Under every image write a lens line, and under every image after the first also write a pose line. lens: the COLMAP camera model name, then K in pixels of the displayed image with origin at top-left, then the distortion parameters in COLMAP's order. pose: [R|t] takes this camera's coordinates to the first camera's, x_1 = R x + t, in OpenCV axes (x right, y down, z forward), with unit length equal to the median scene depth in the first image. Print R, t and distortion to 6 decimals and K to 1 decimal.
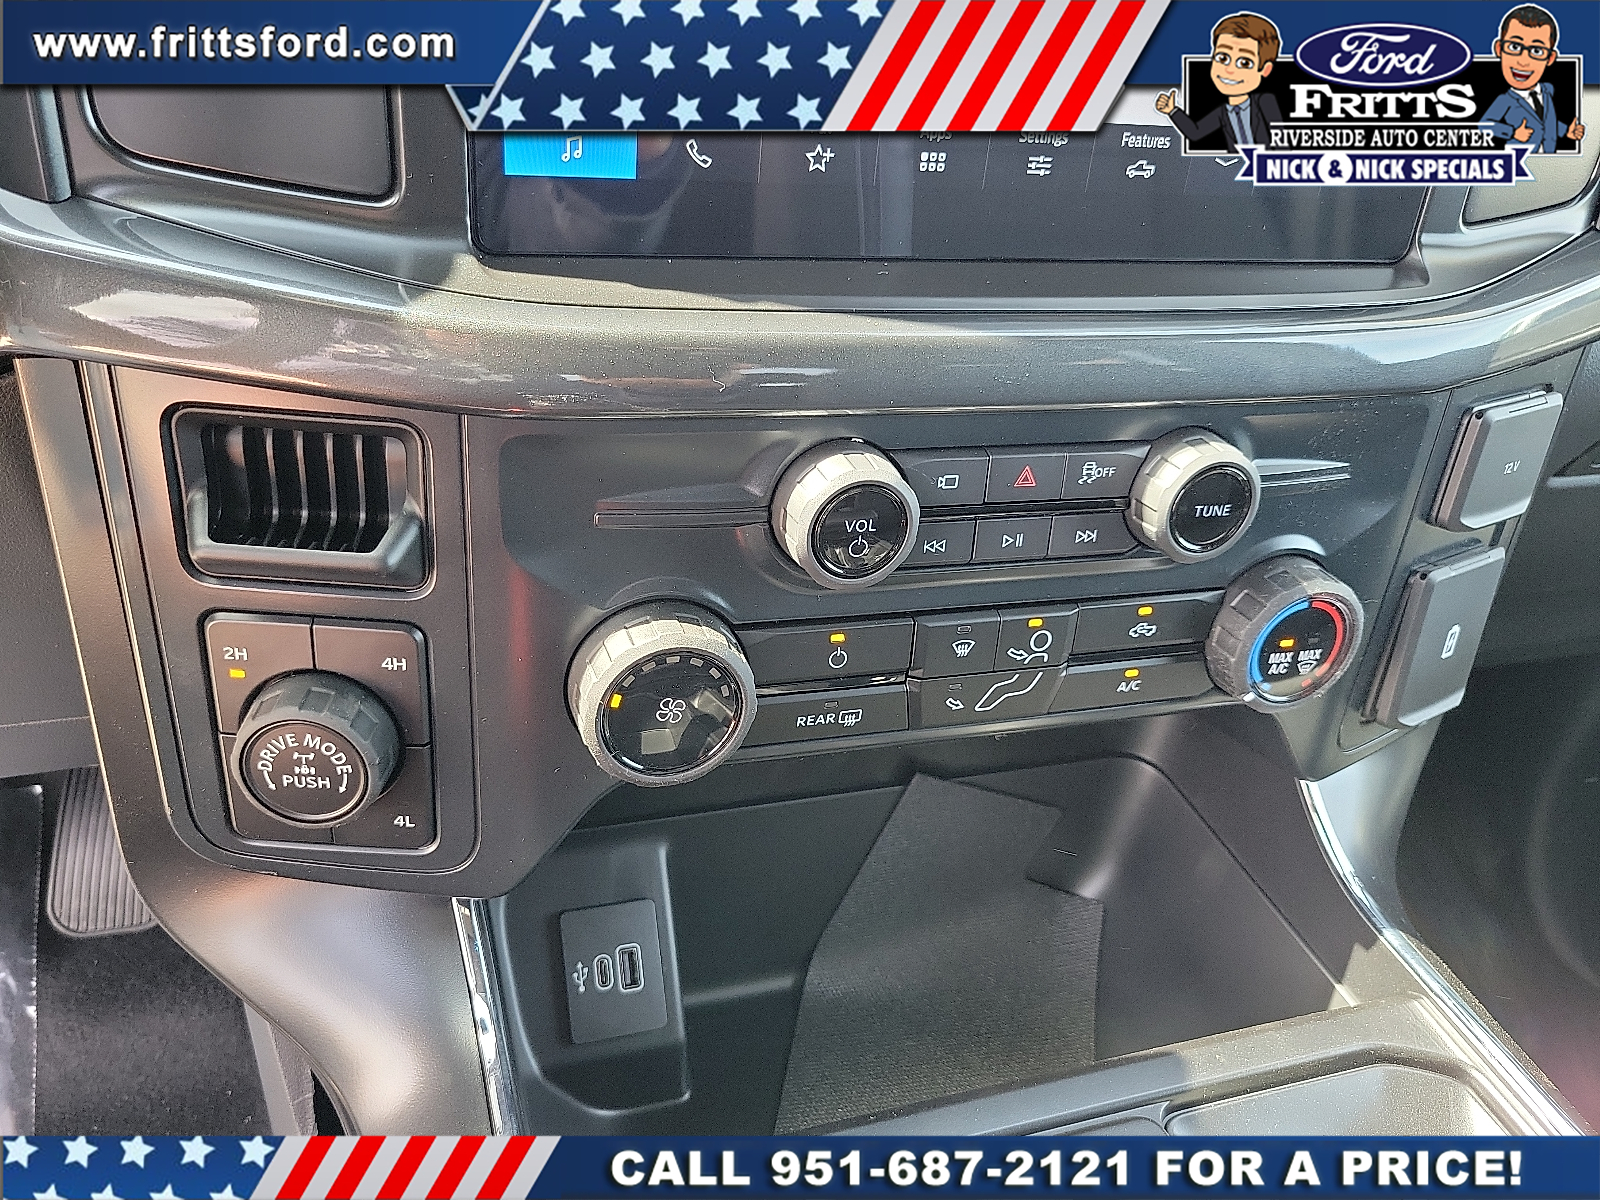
lens RADIAL K [[1241.1, 0, 799.8], [0, 1241.1, 624.0], [0, 0, 1]] dist [0.009143, -0.001821]
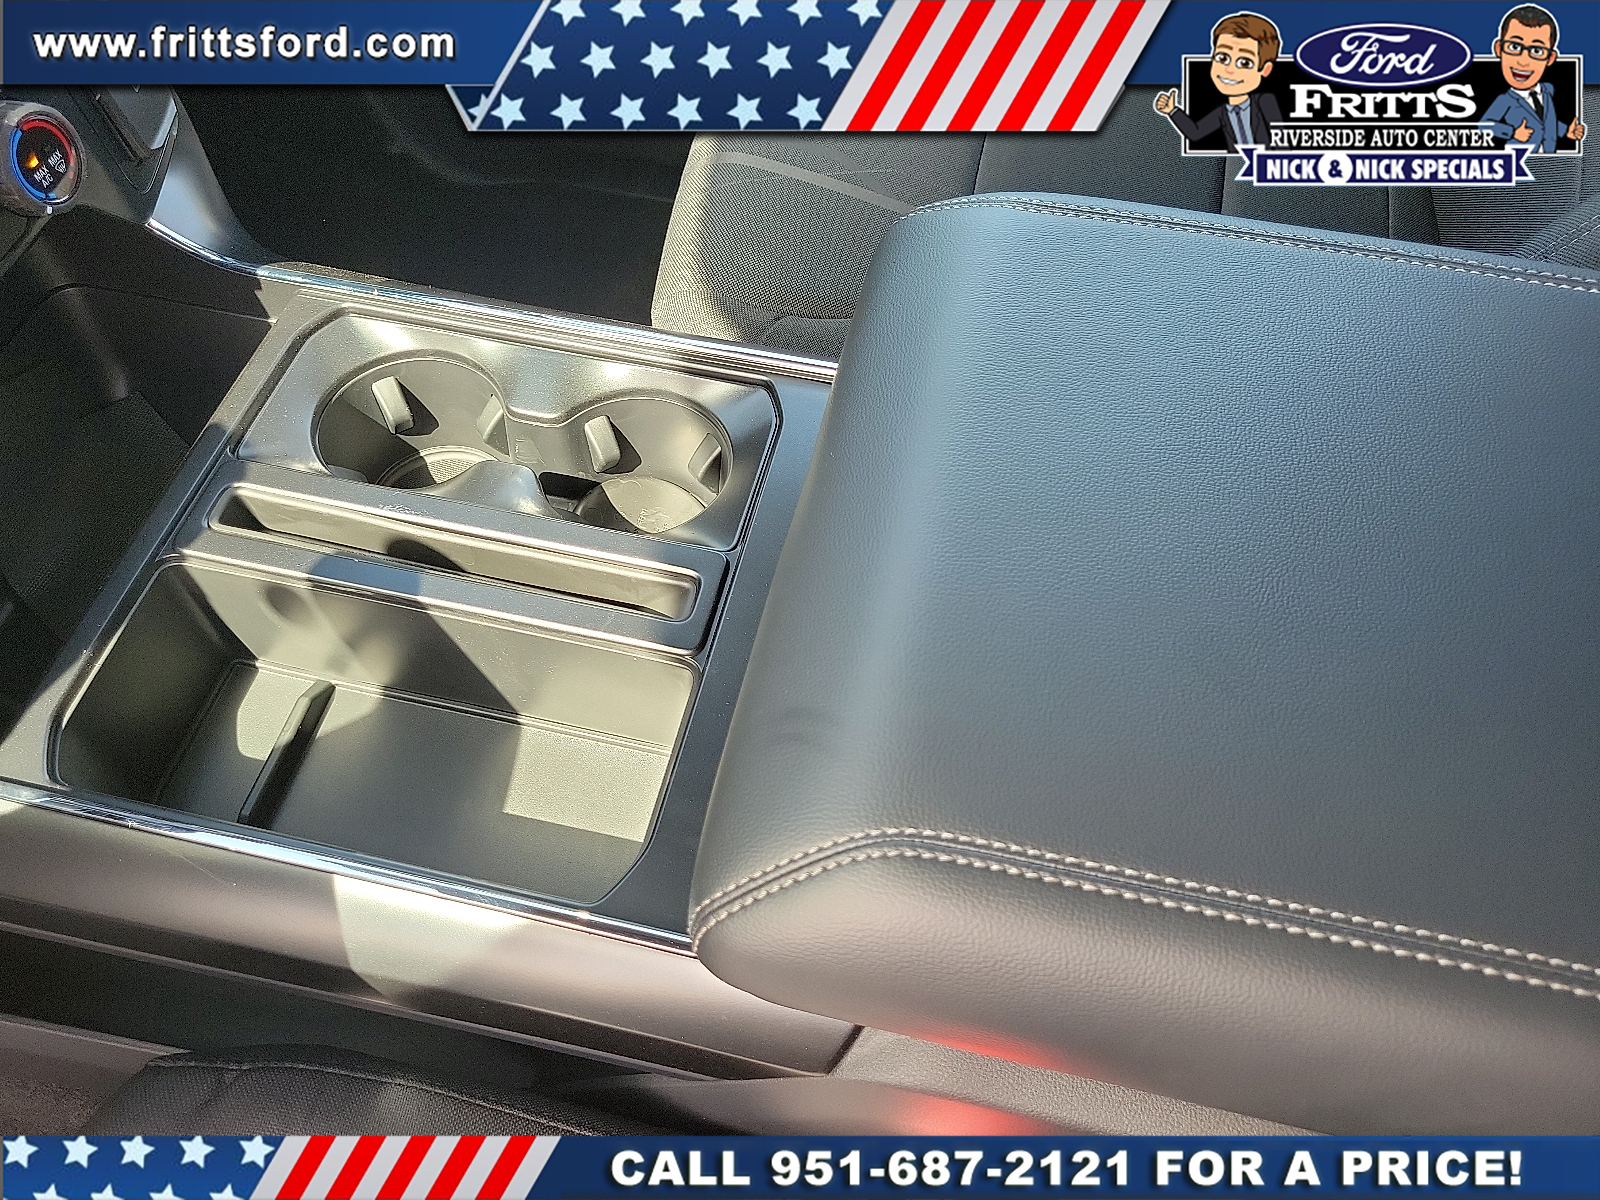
lens RADIAL K [[1241.1, 0, 799.8], [0, 1241.1, 624.0], [0, 0, 1]] dist [0.009143, -0.001821]
pose [[0.517682, -0.774525, 0.363478, -0.093427], [0.518417, 0.621928, 0.586897, -0.043104], [-0.680624, -0.115393, 0.723489, -0.762680]]
